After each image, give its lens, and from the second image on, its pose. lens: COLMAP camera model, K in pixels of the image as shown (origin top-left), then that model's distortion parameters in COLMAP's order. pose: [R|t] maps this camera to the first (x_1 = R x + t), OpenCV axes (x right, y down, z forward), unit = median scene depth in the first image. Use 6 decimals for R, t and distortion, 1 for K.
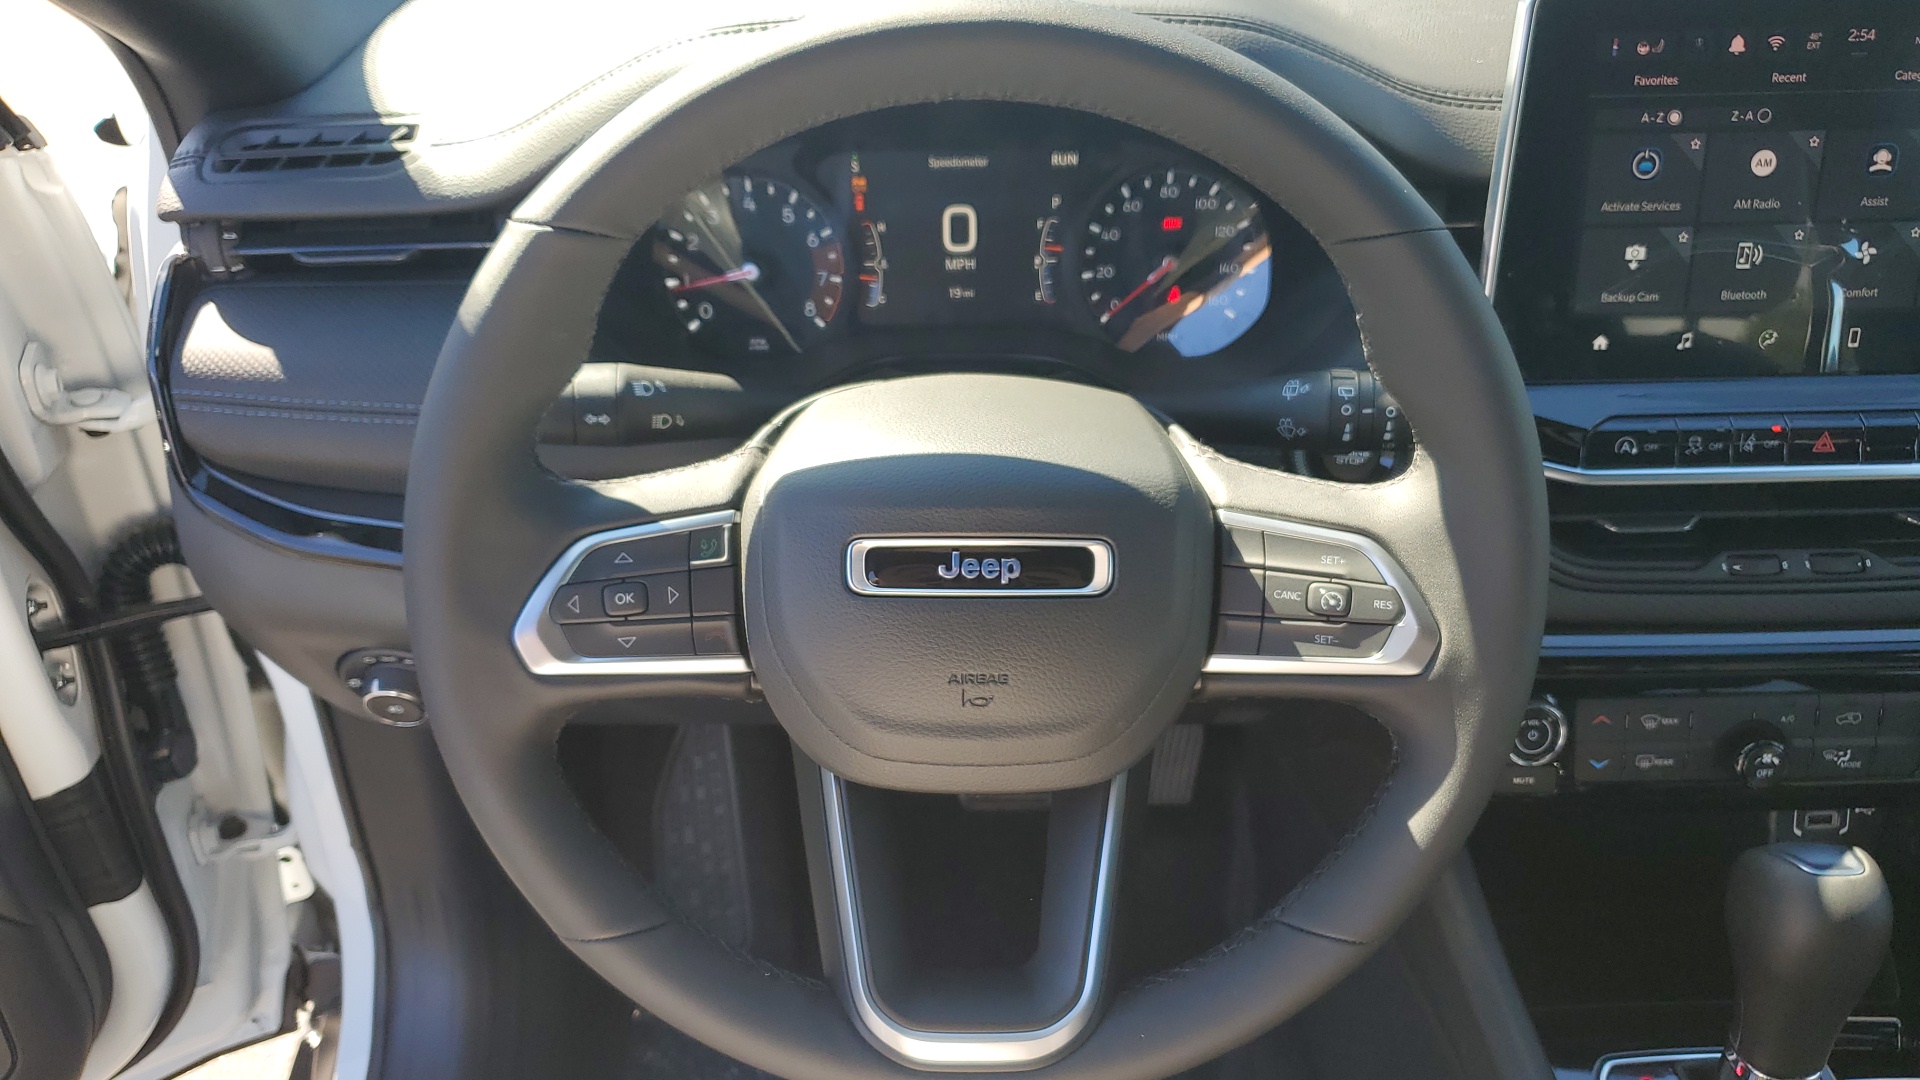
lens RADIAL K [[1521.2, 0, 976.9], [0, 1521.2, 566.4], [0, 0, 1]] dist [0.052246, -0.066202]
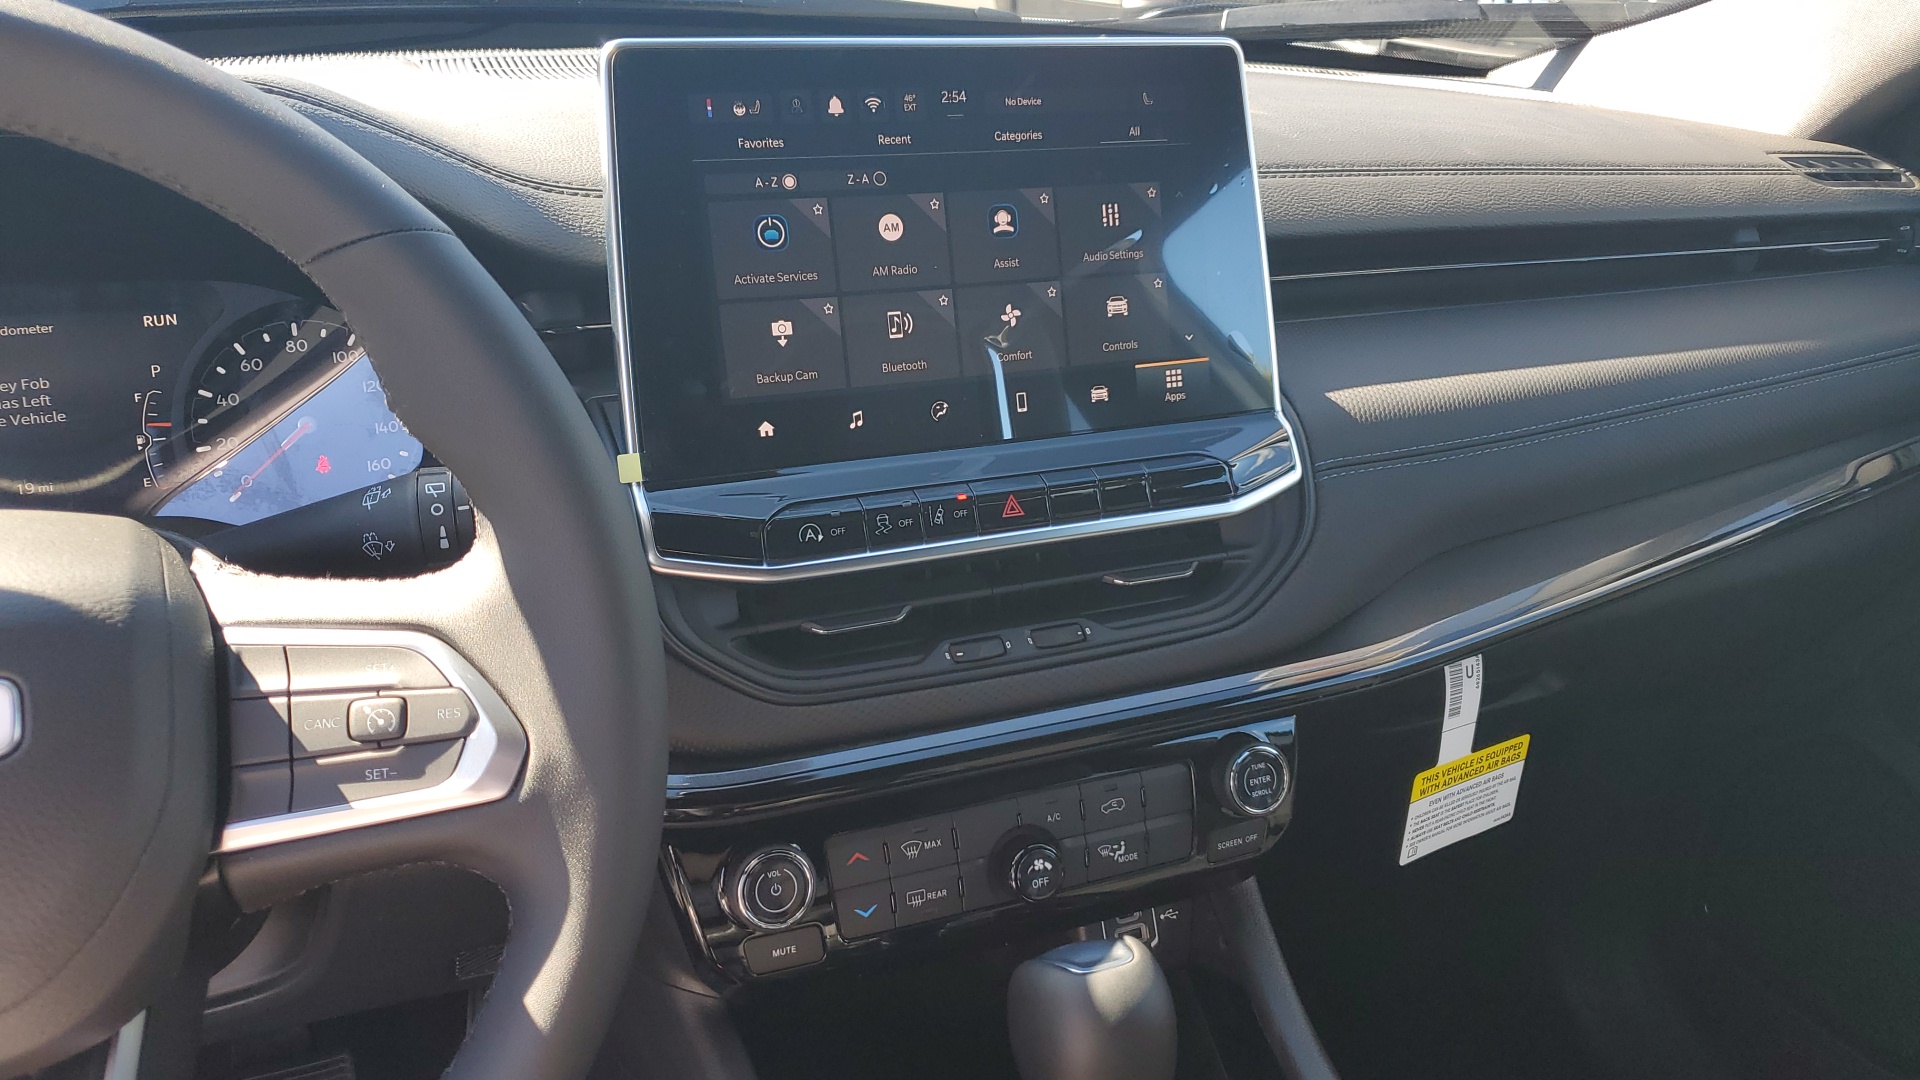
lens RADIAL K [[1521.2, 0, 960.8], [0, 1521.2, 529.8], [0, 0, 1]] dist [0.052246, -0.066202]
pose [[0.931398, -0.113748, 0.345772, 0.210204], [0.189023, 0.962942, -0.192389, 0.110921], [-0.311075, 0.244550, 0.918383, 0.169565]]
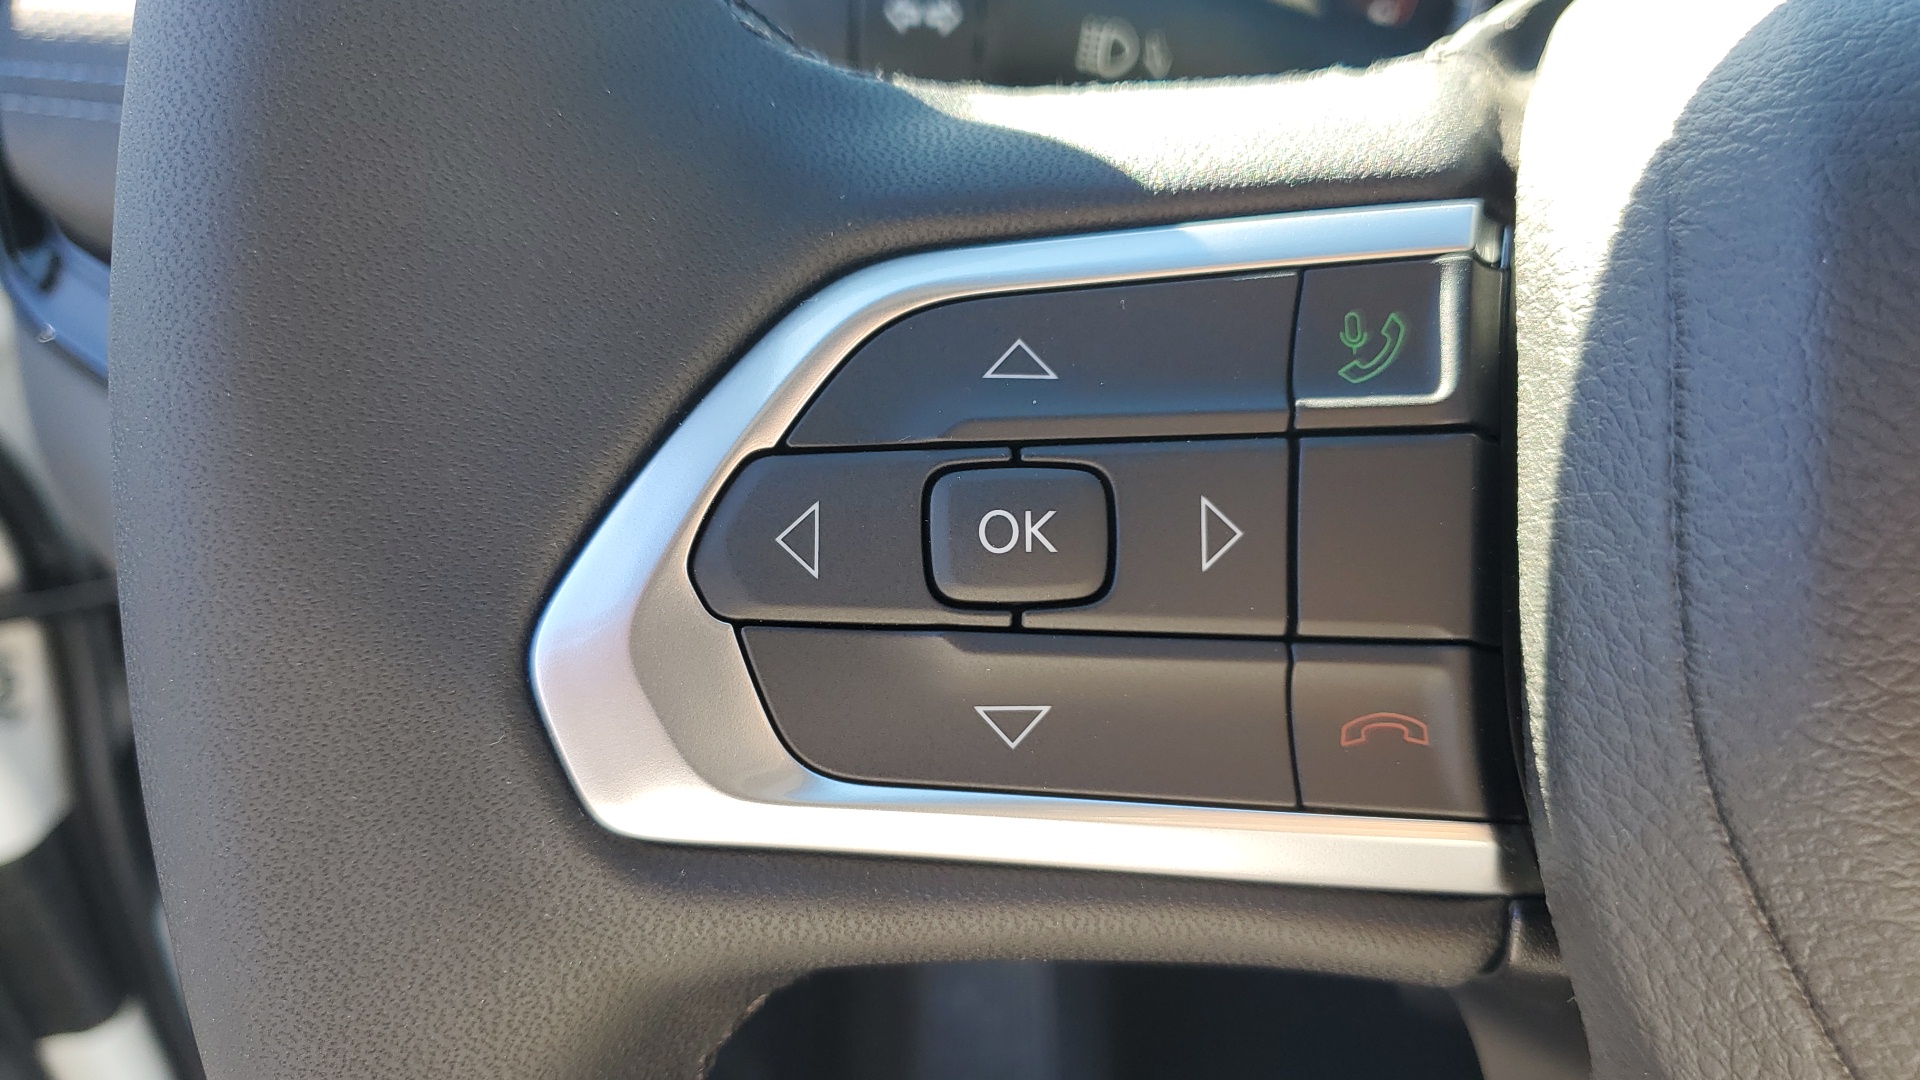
lens RADIAL K [[1521.2, 0, 958.6], [0, 1521.2, 540.6], [0, 0, 1]] dist [0.052246, -0.066202]
pose [[0.984235, 0.067674, -0.163407, -0.169126], [-0.077683, 0.995424, -0.055649, 0.030256], [0.158893, 0.067466, 0.984988, 0.646646]]
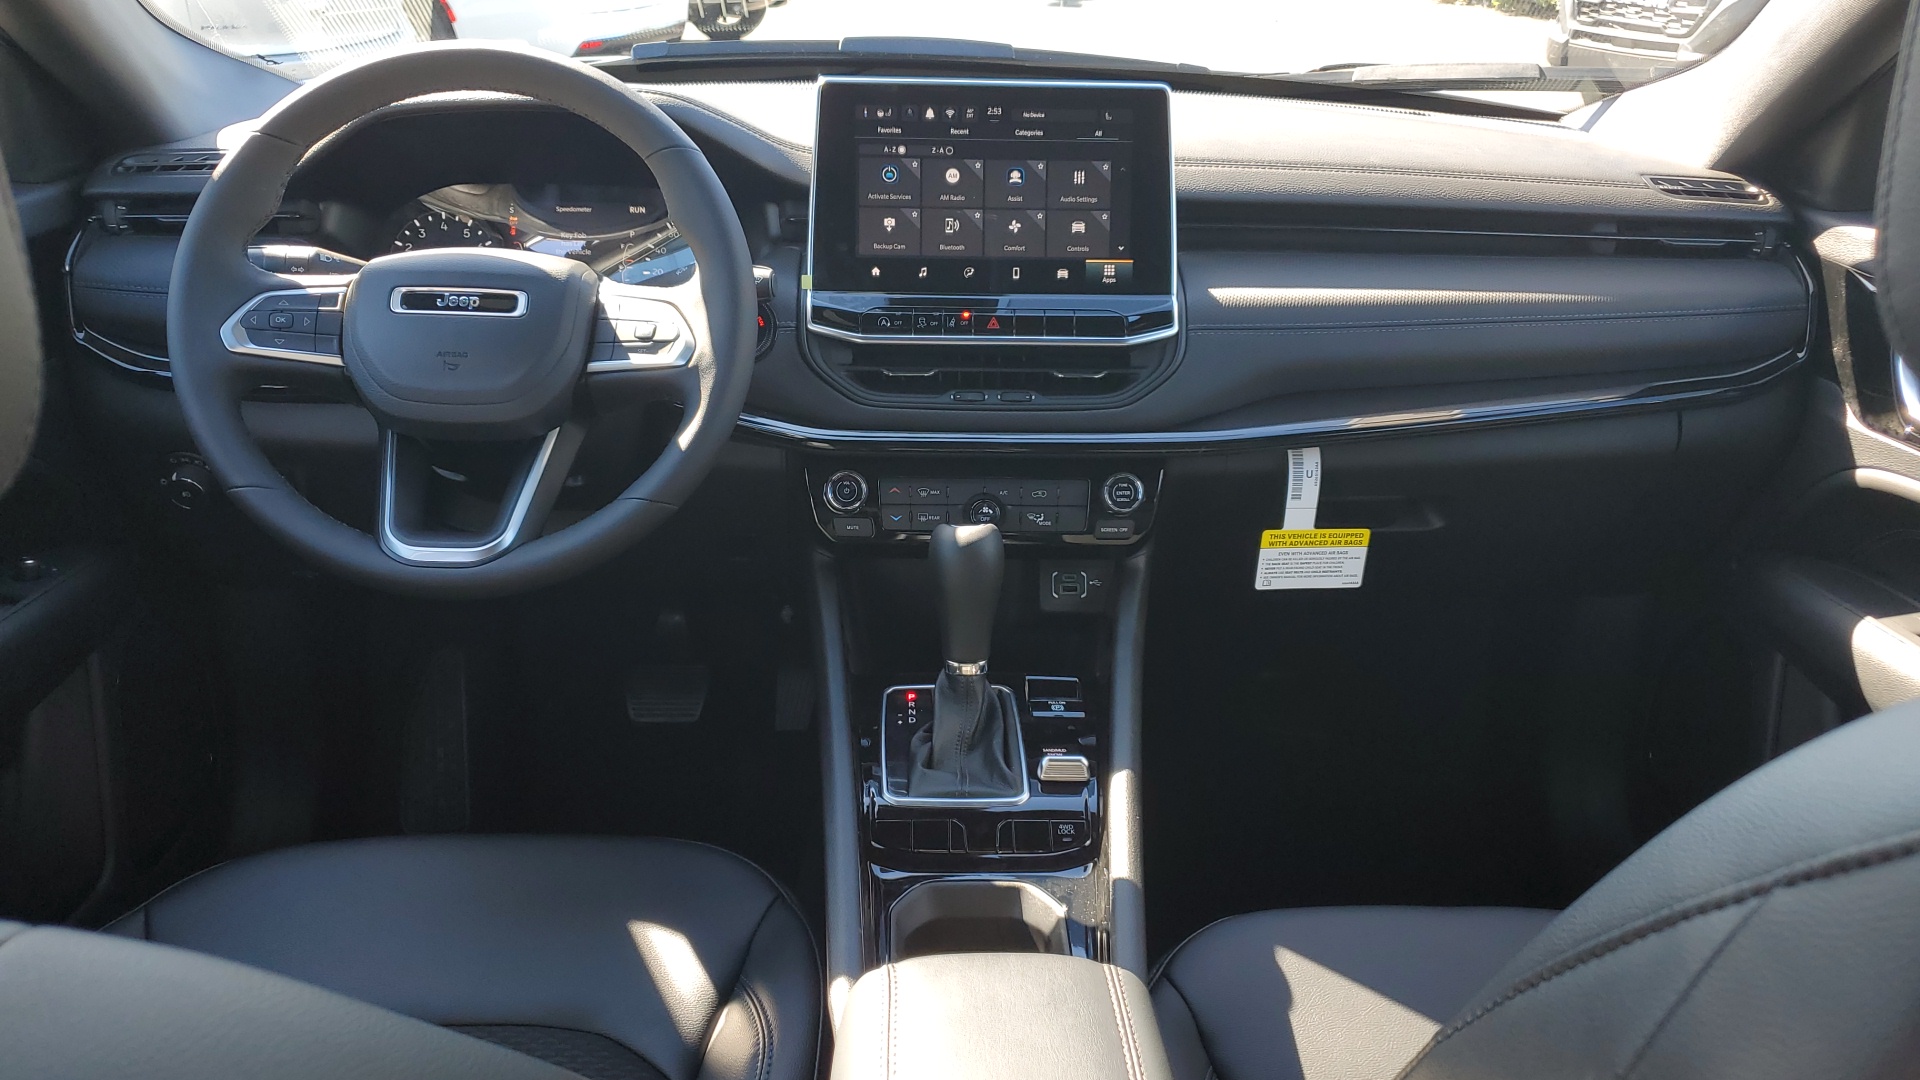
lens RADIAL K [[1521.2, 0, 959.1], [0, 1521.2, 524.9], [0, 0, 1]] dist [0.052246, -0.066202]
pose [[0.999816, 0.018684, 0.004293, 0.533993], [-0.017014, 0.967998, -0.250379, 0.631787], [-0.008834, 0.250260, 0.968138, -0.712500]]
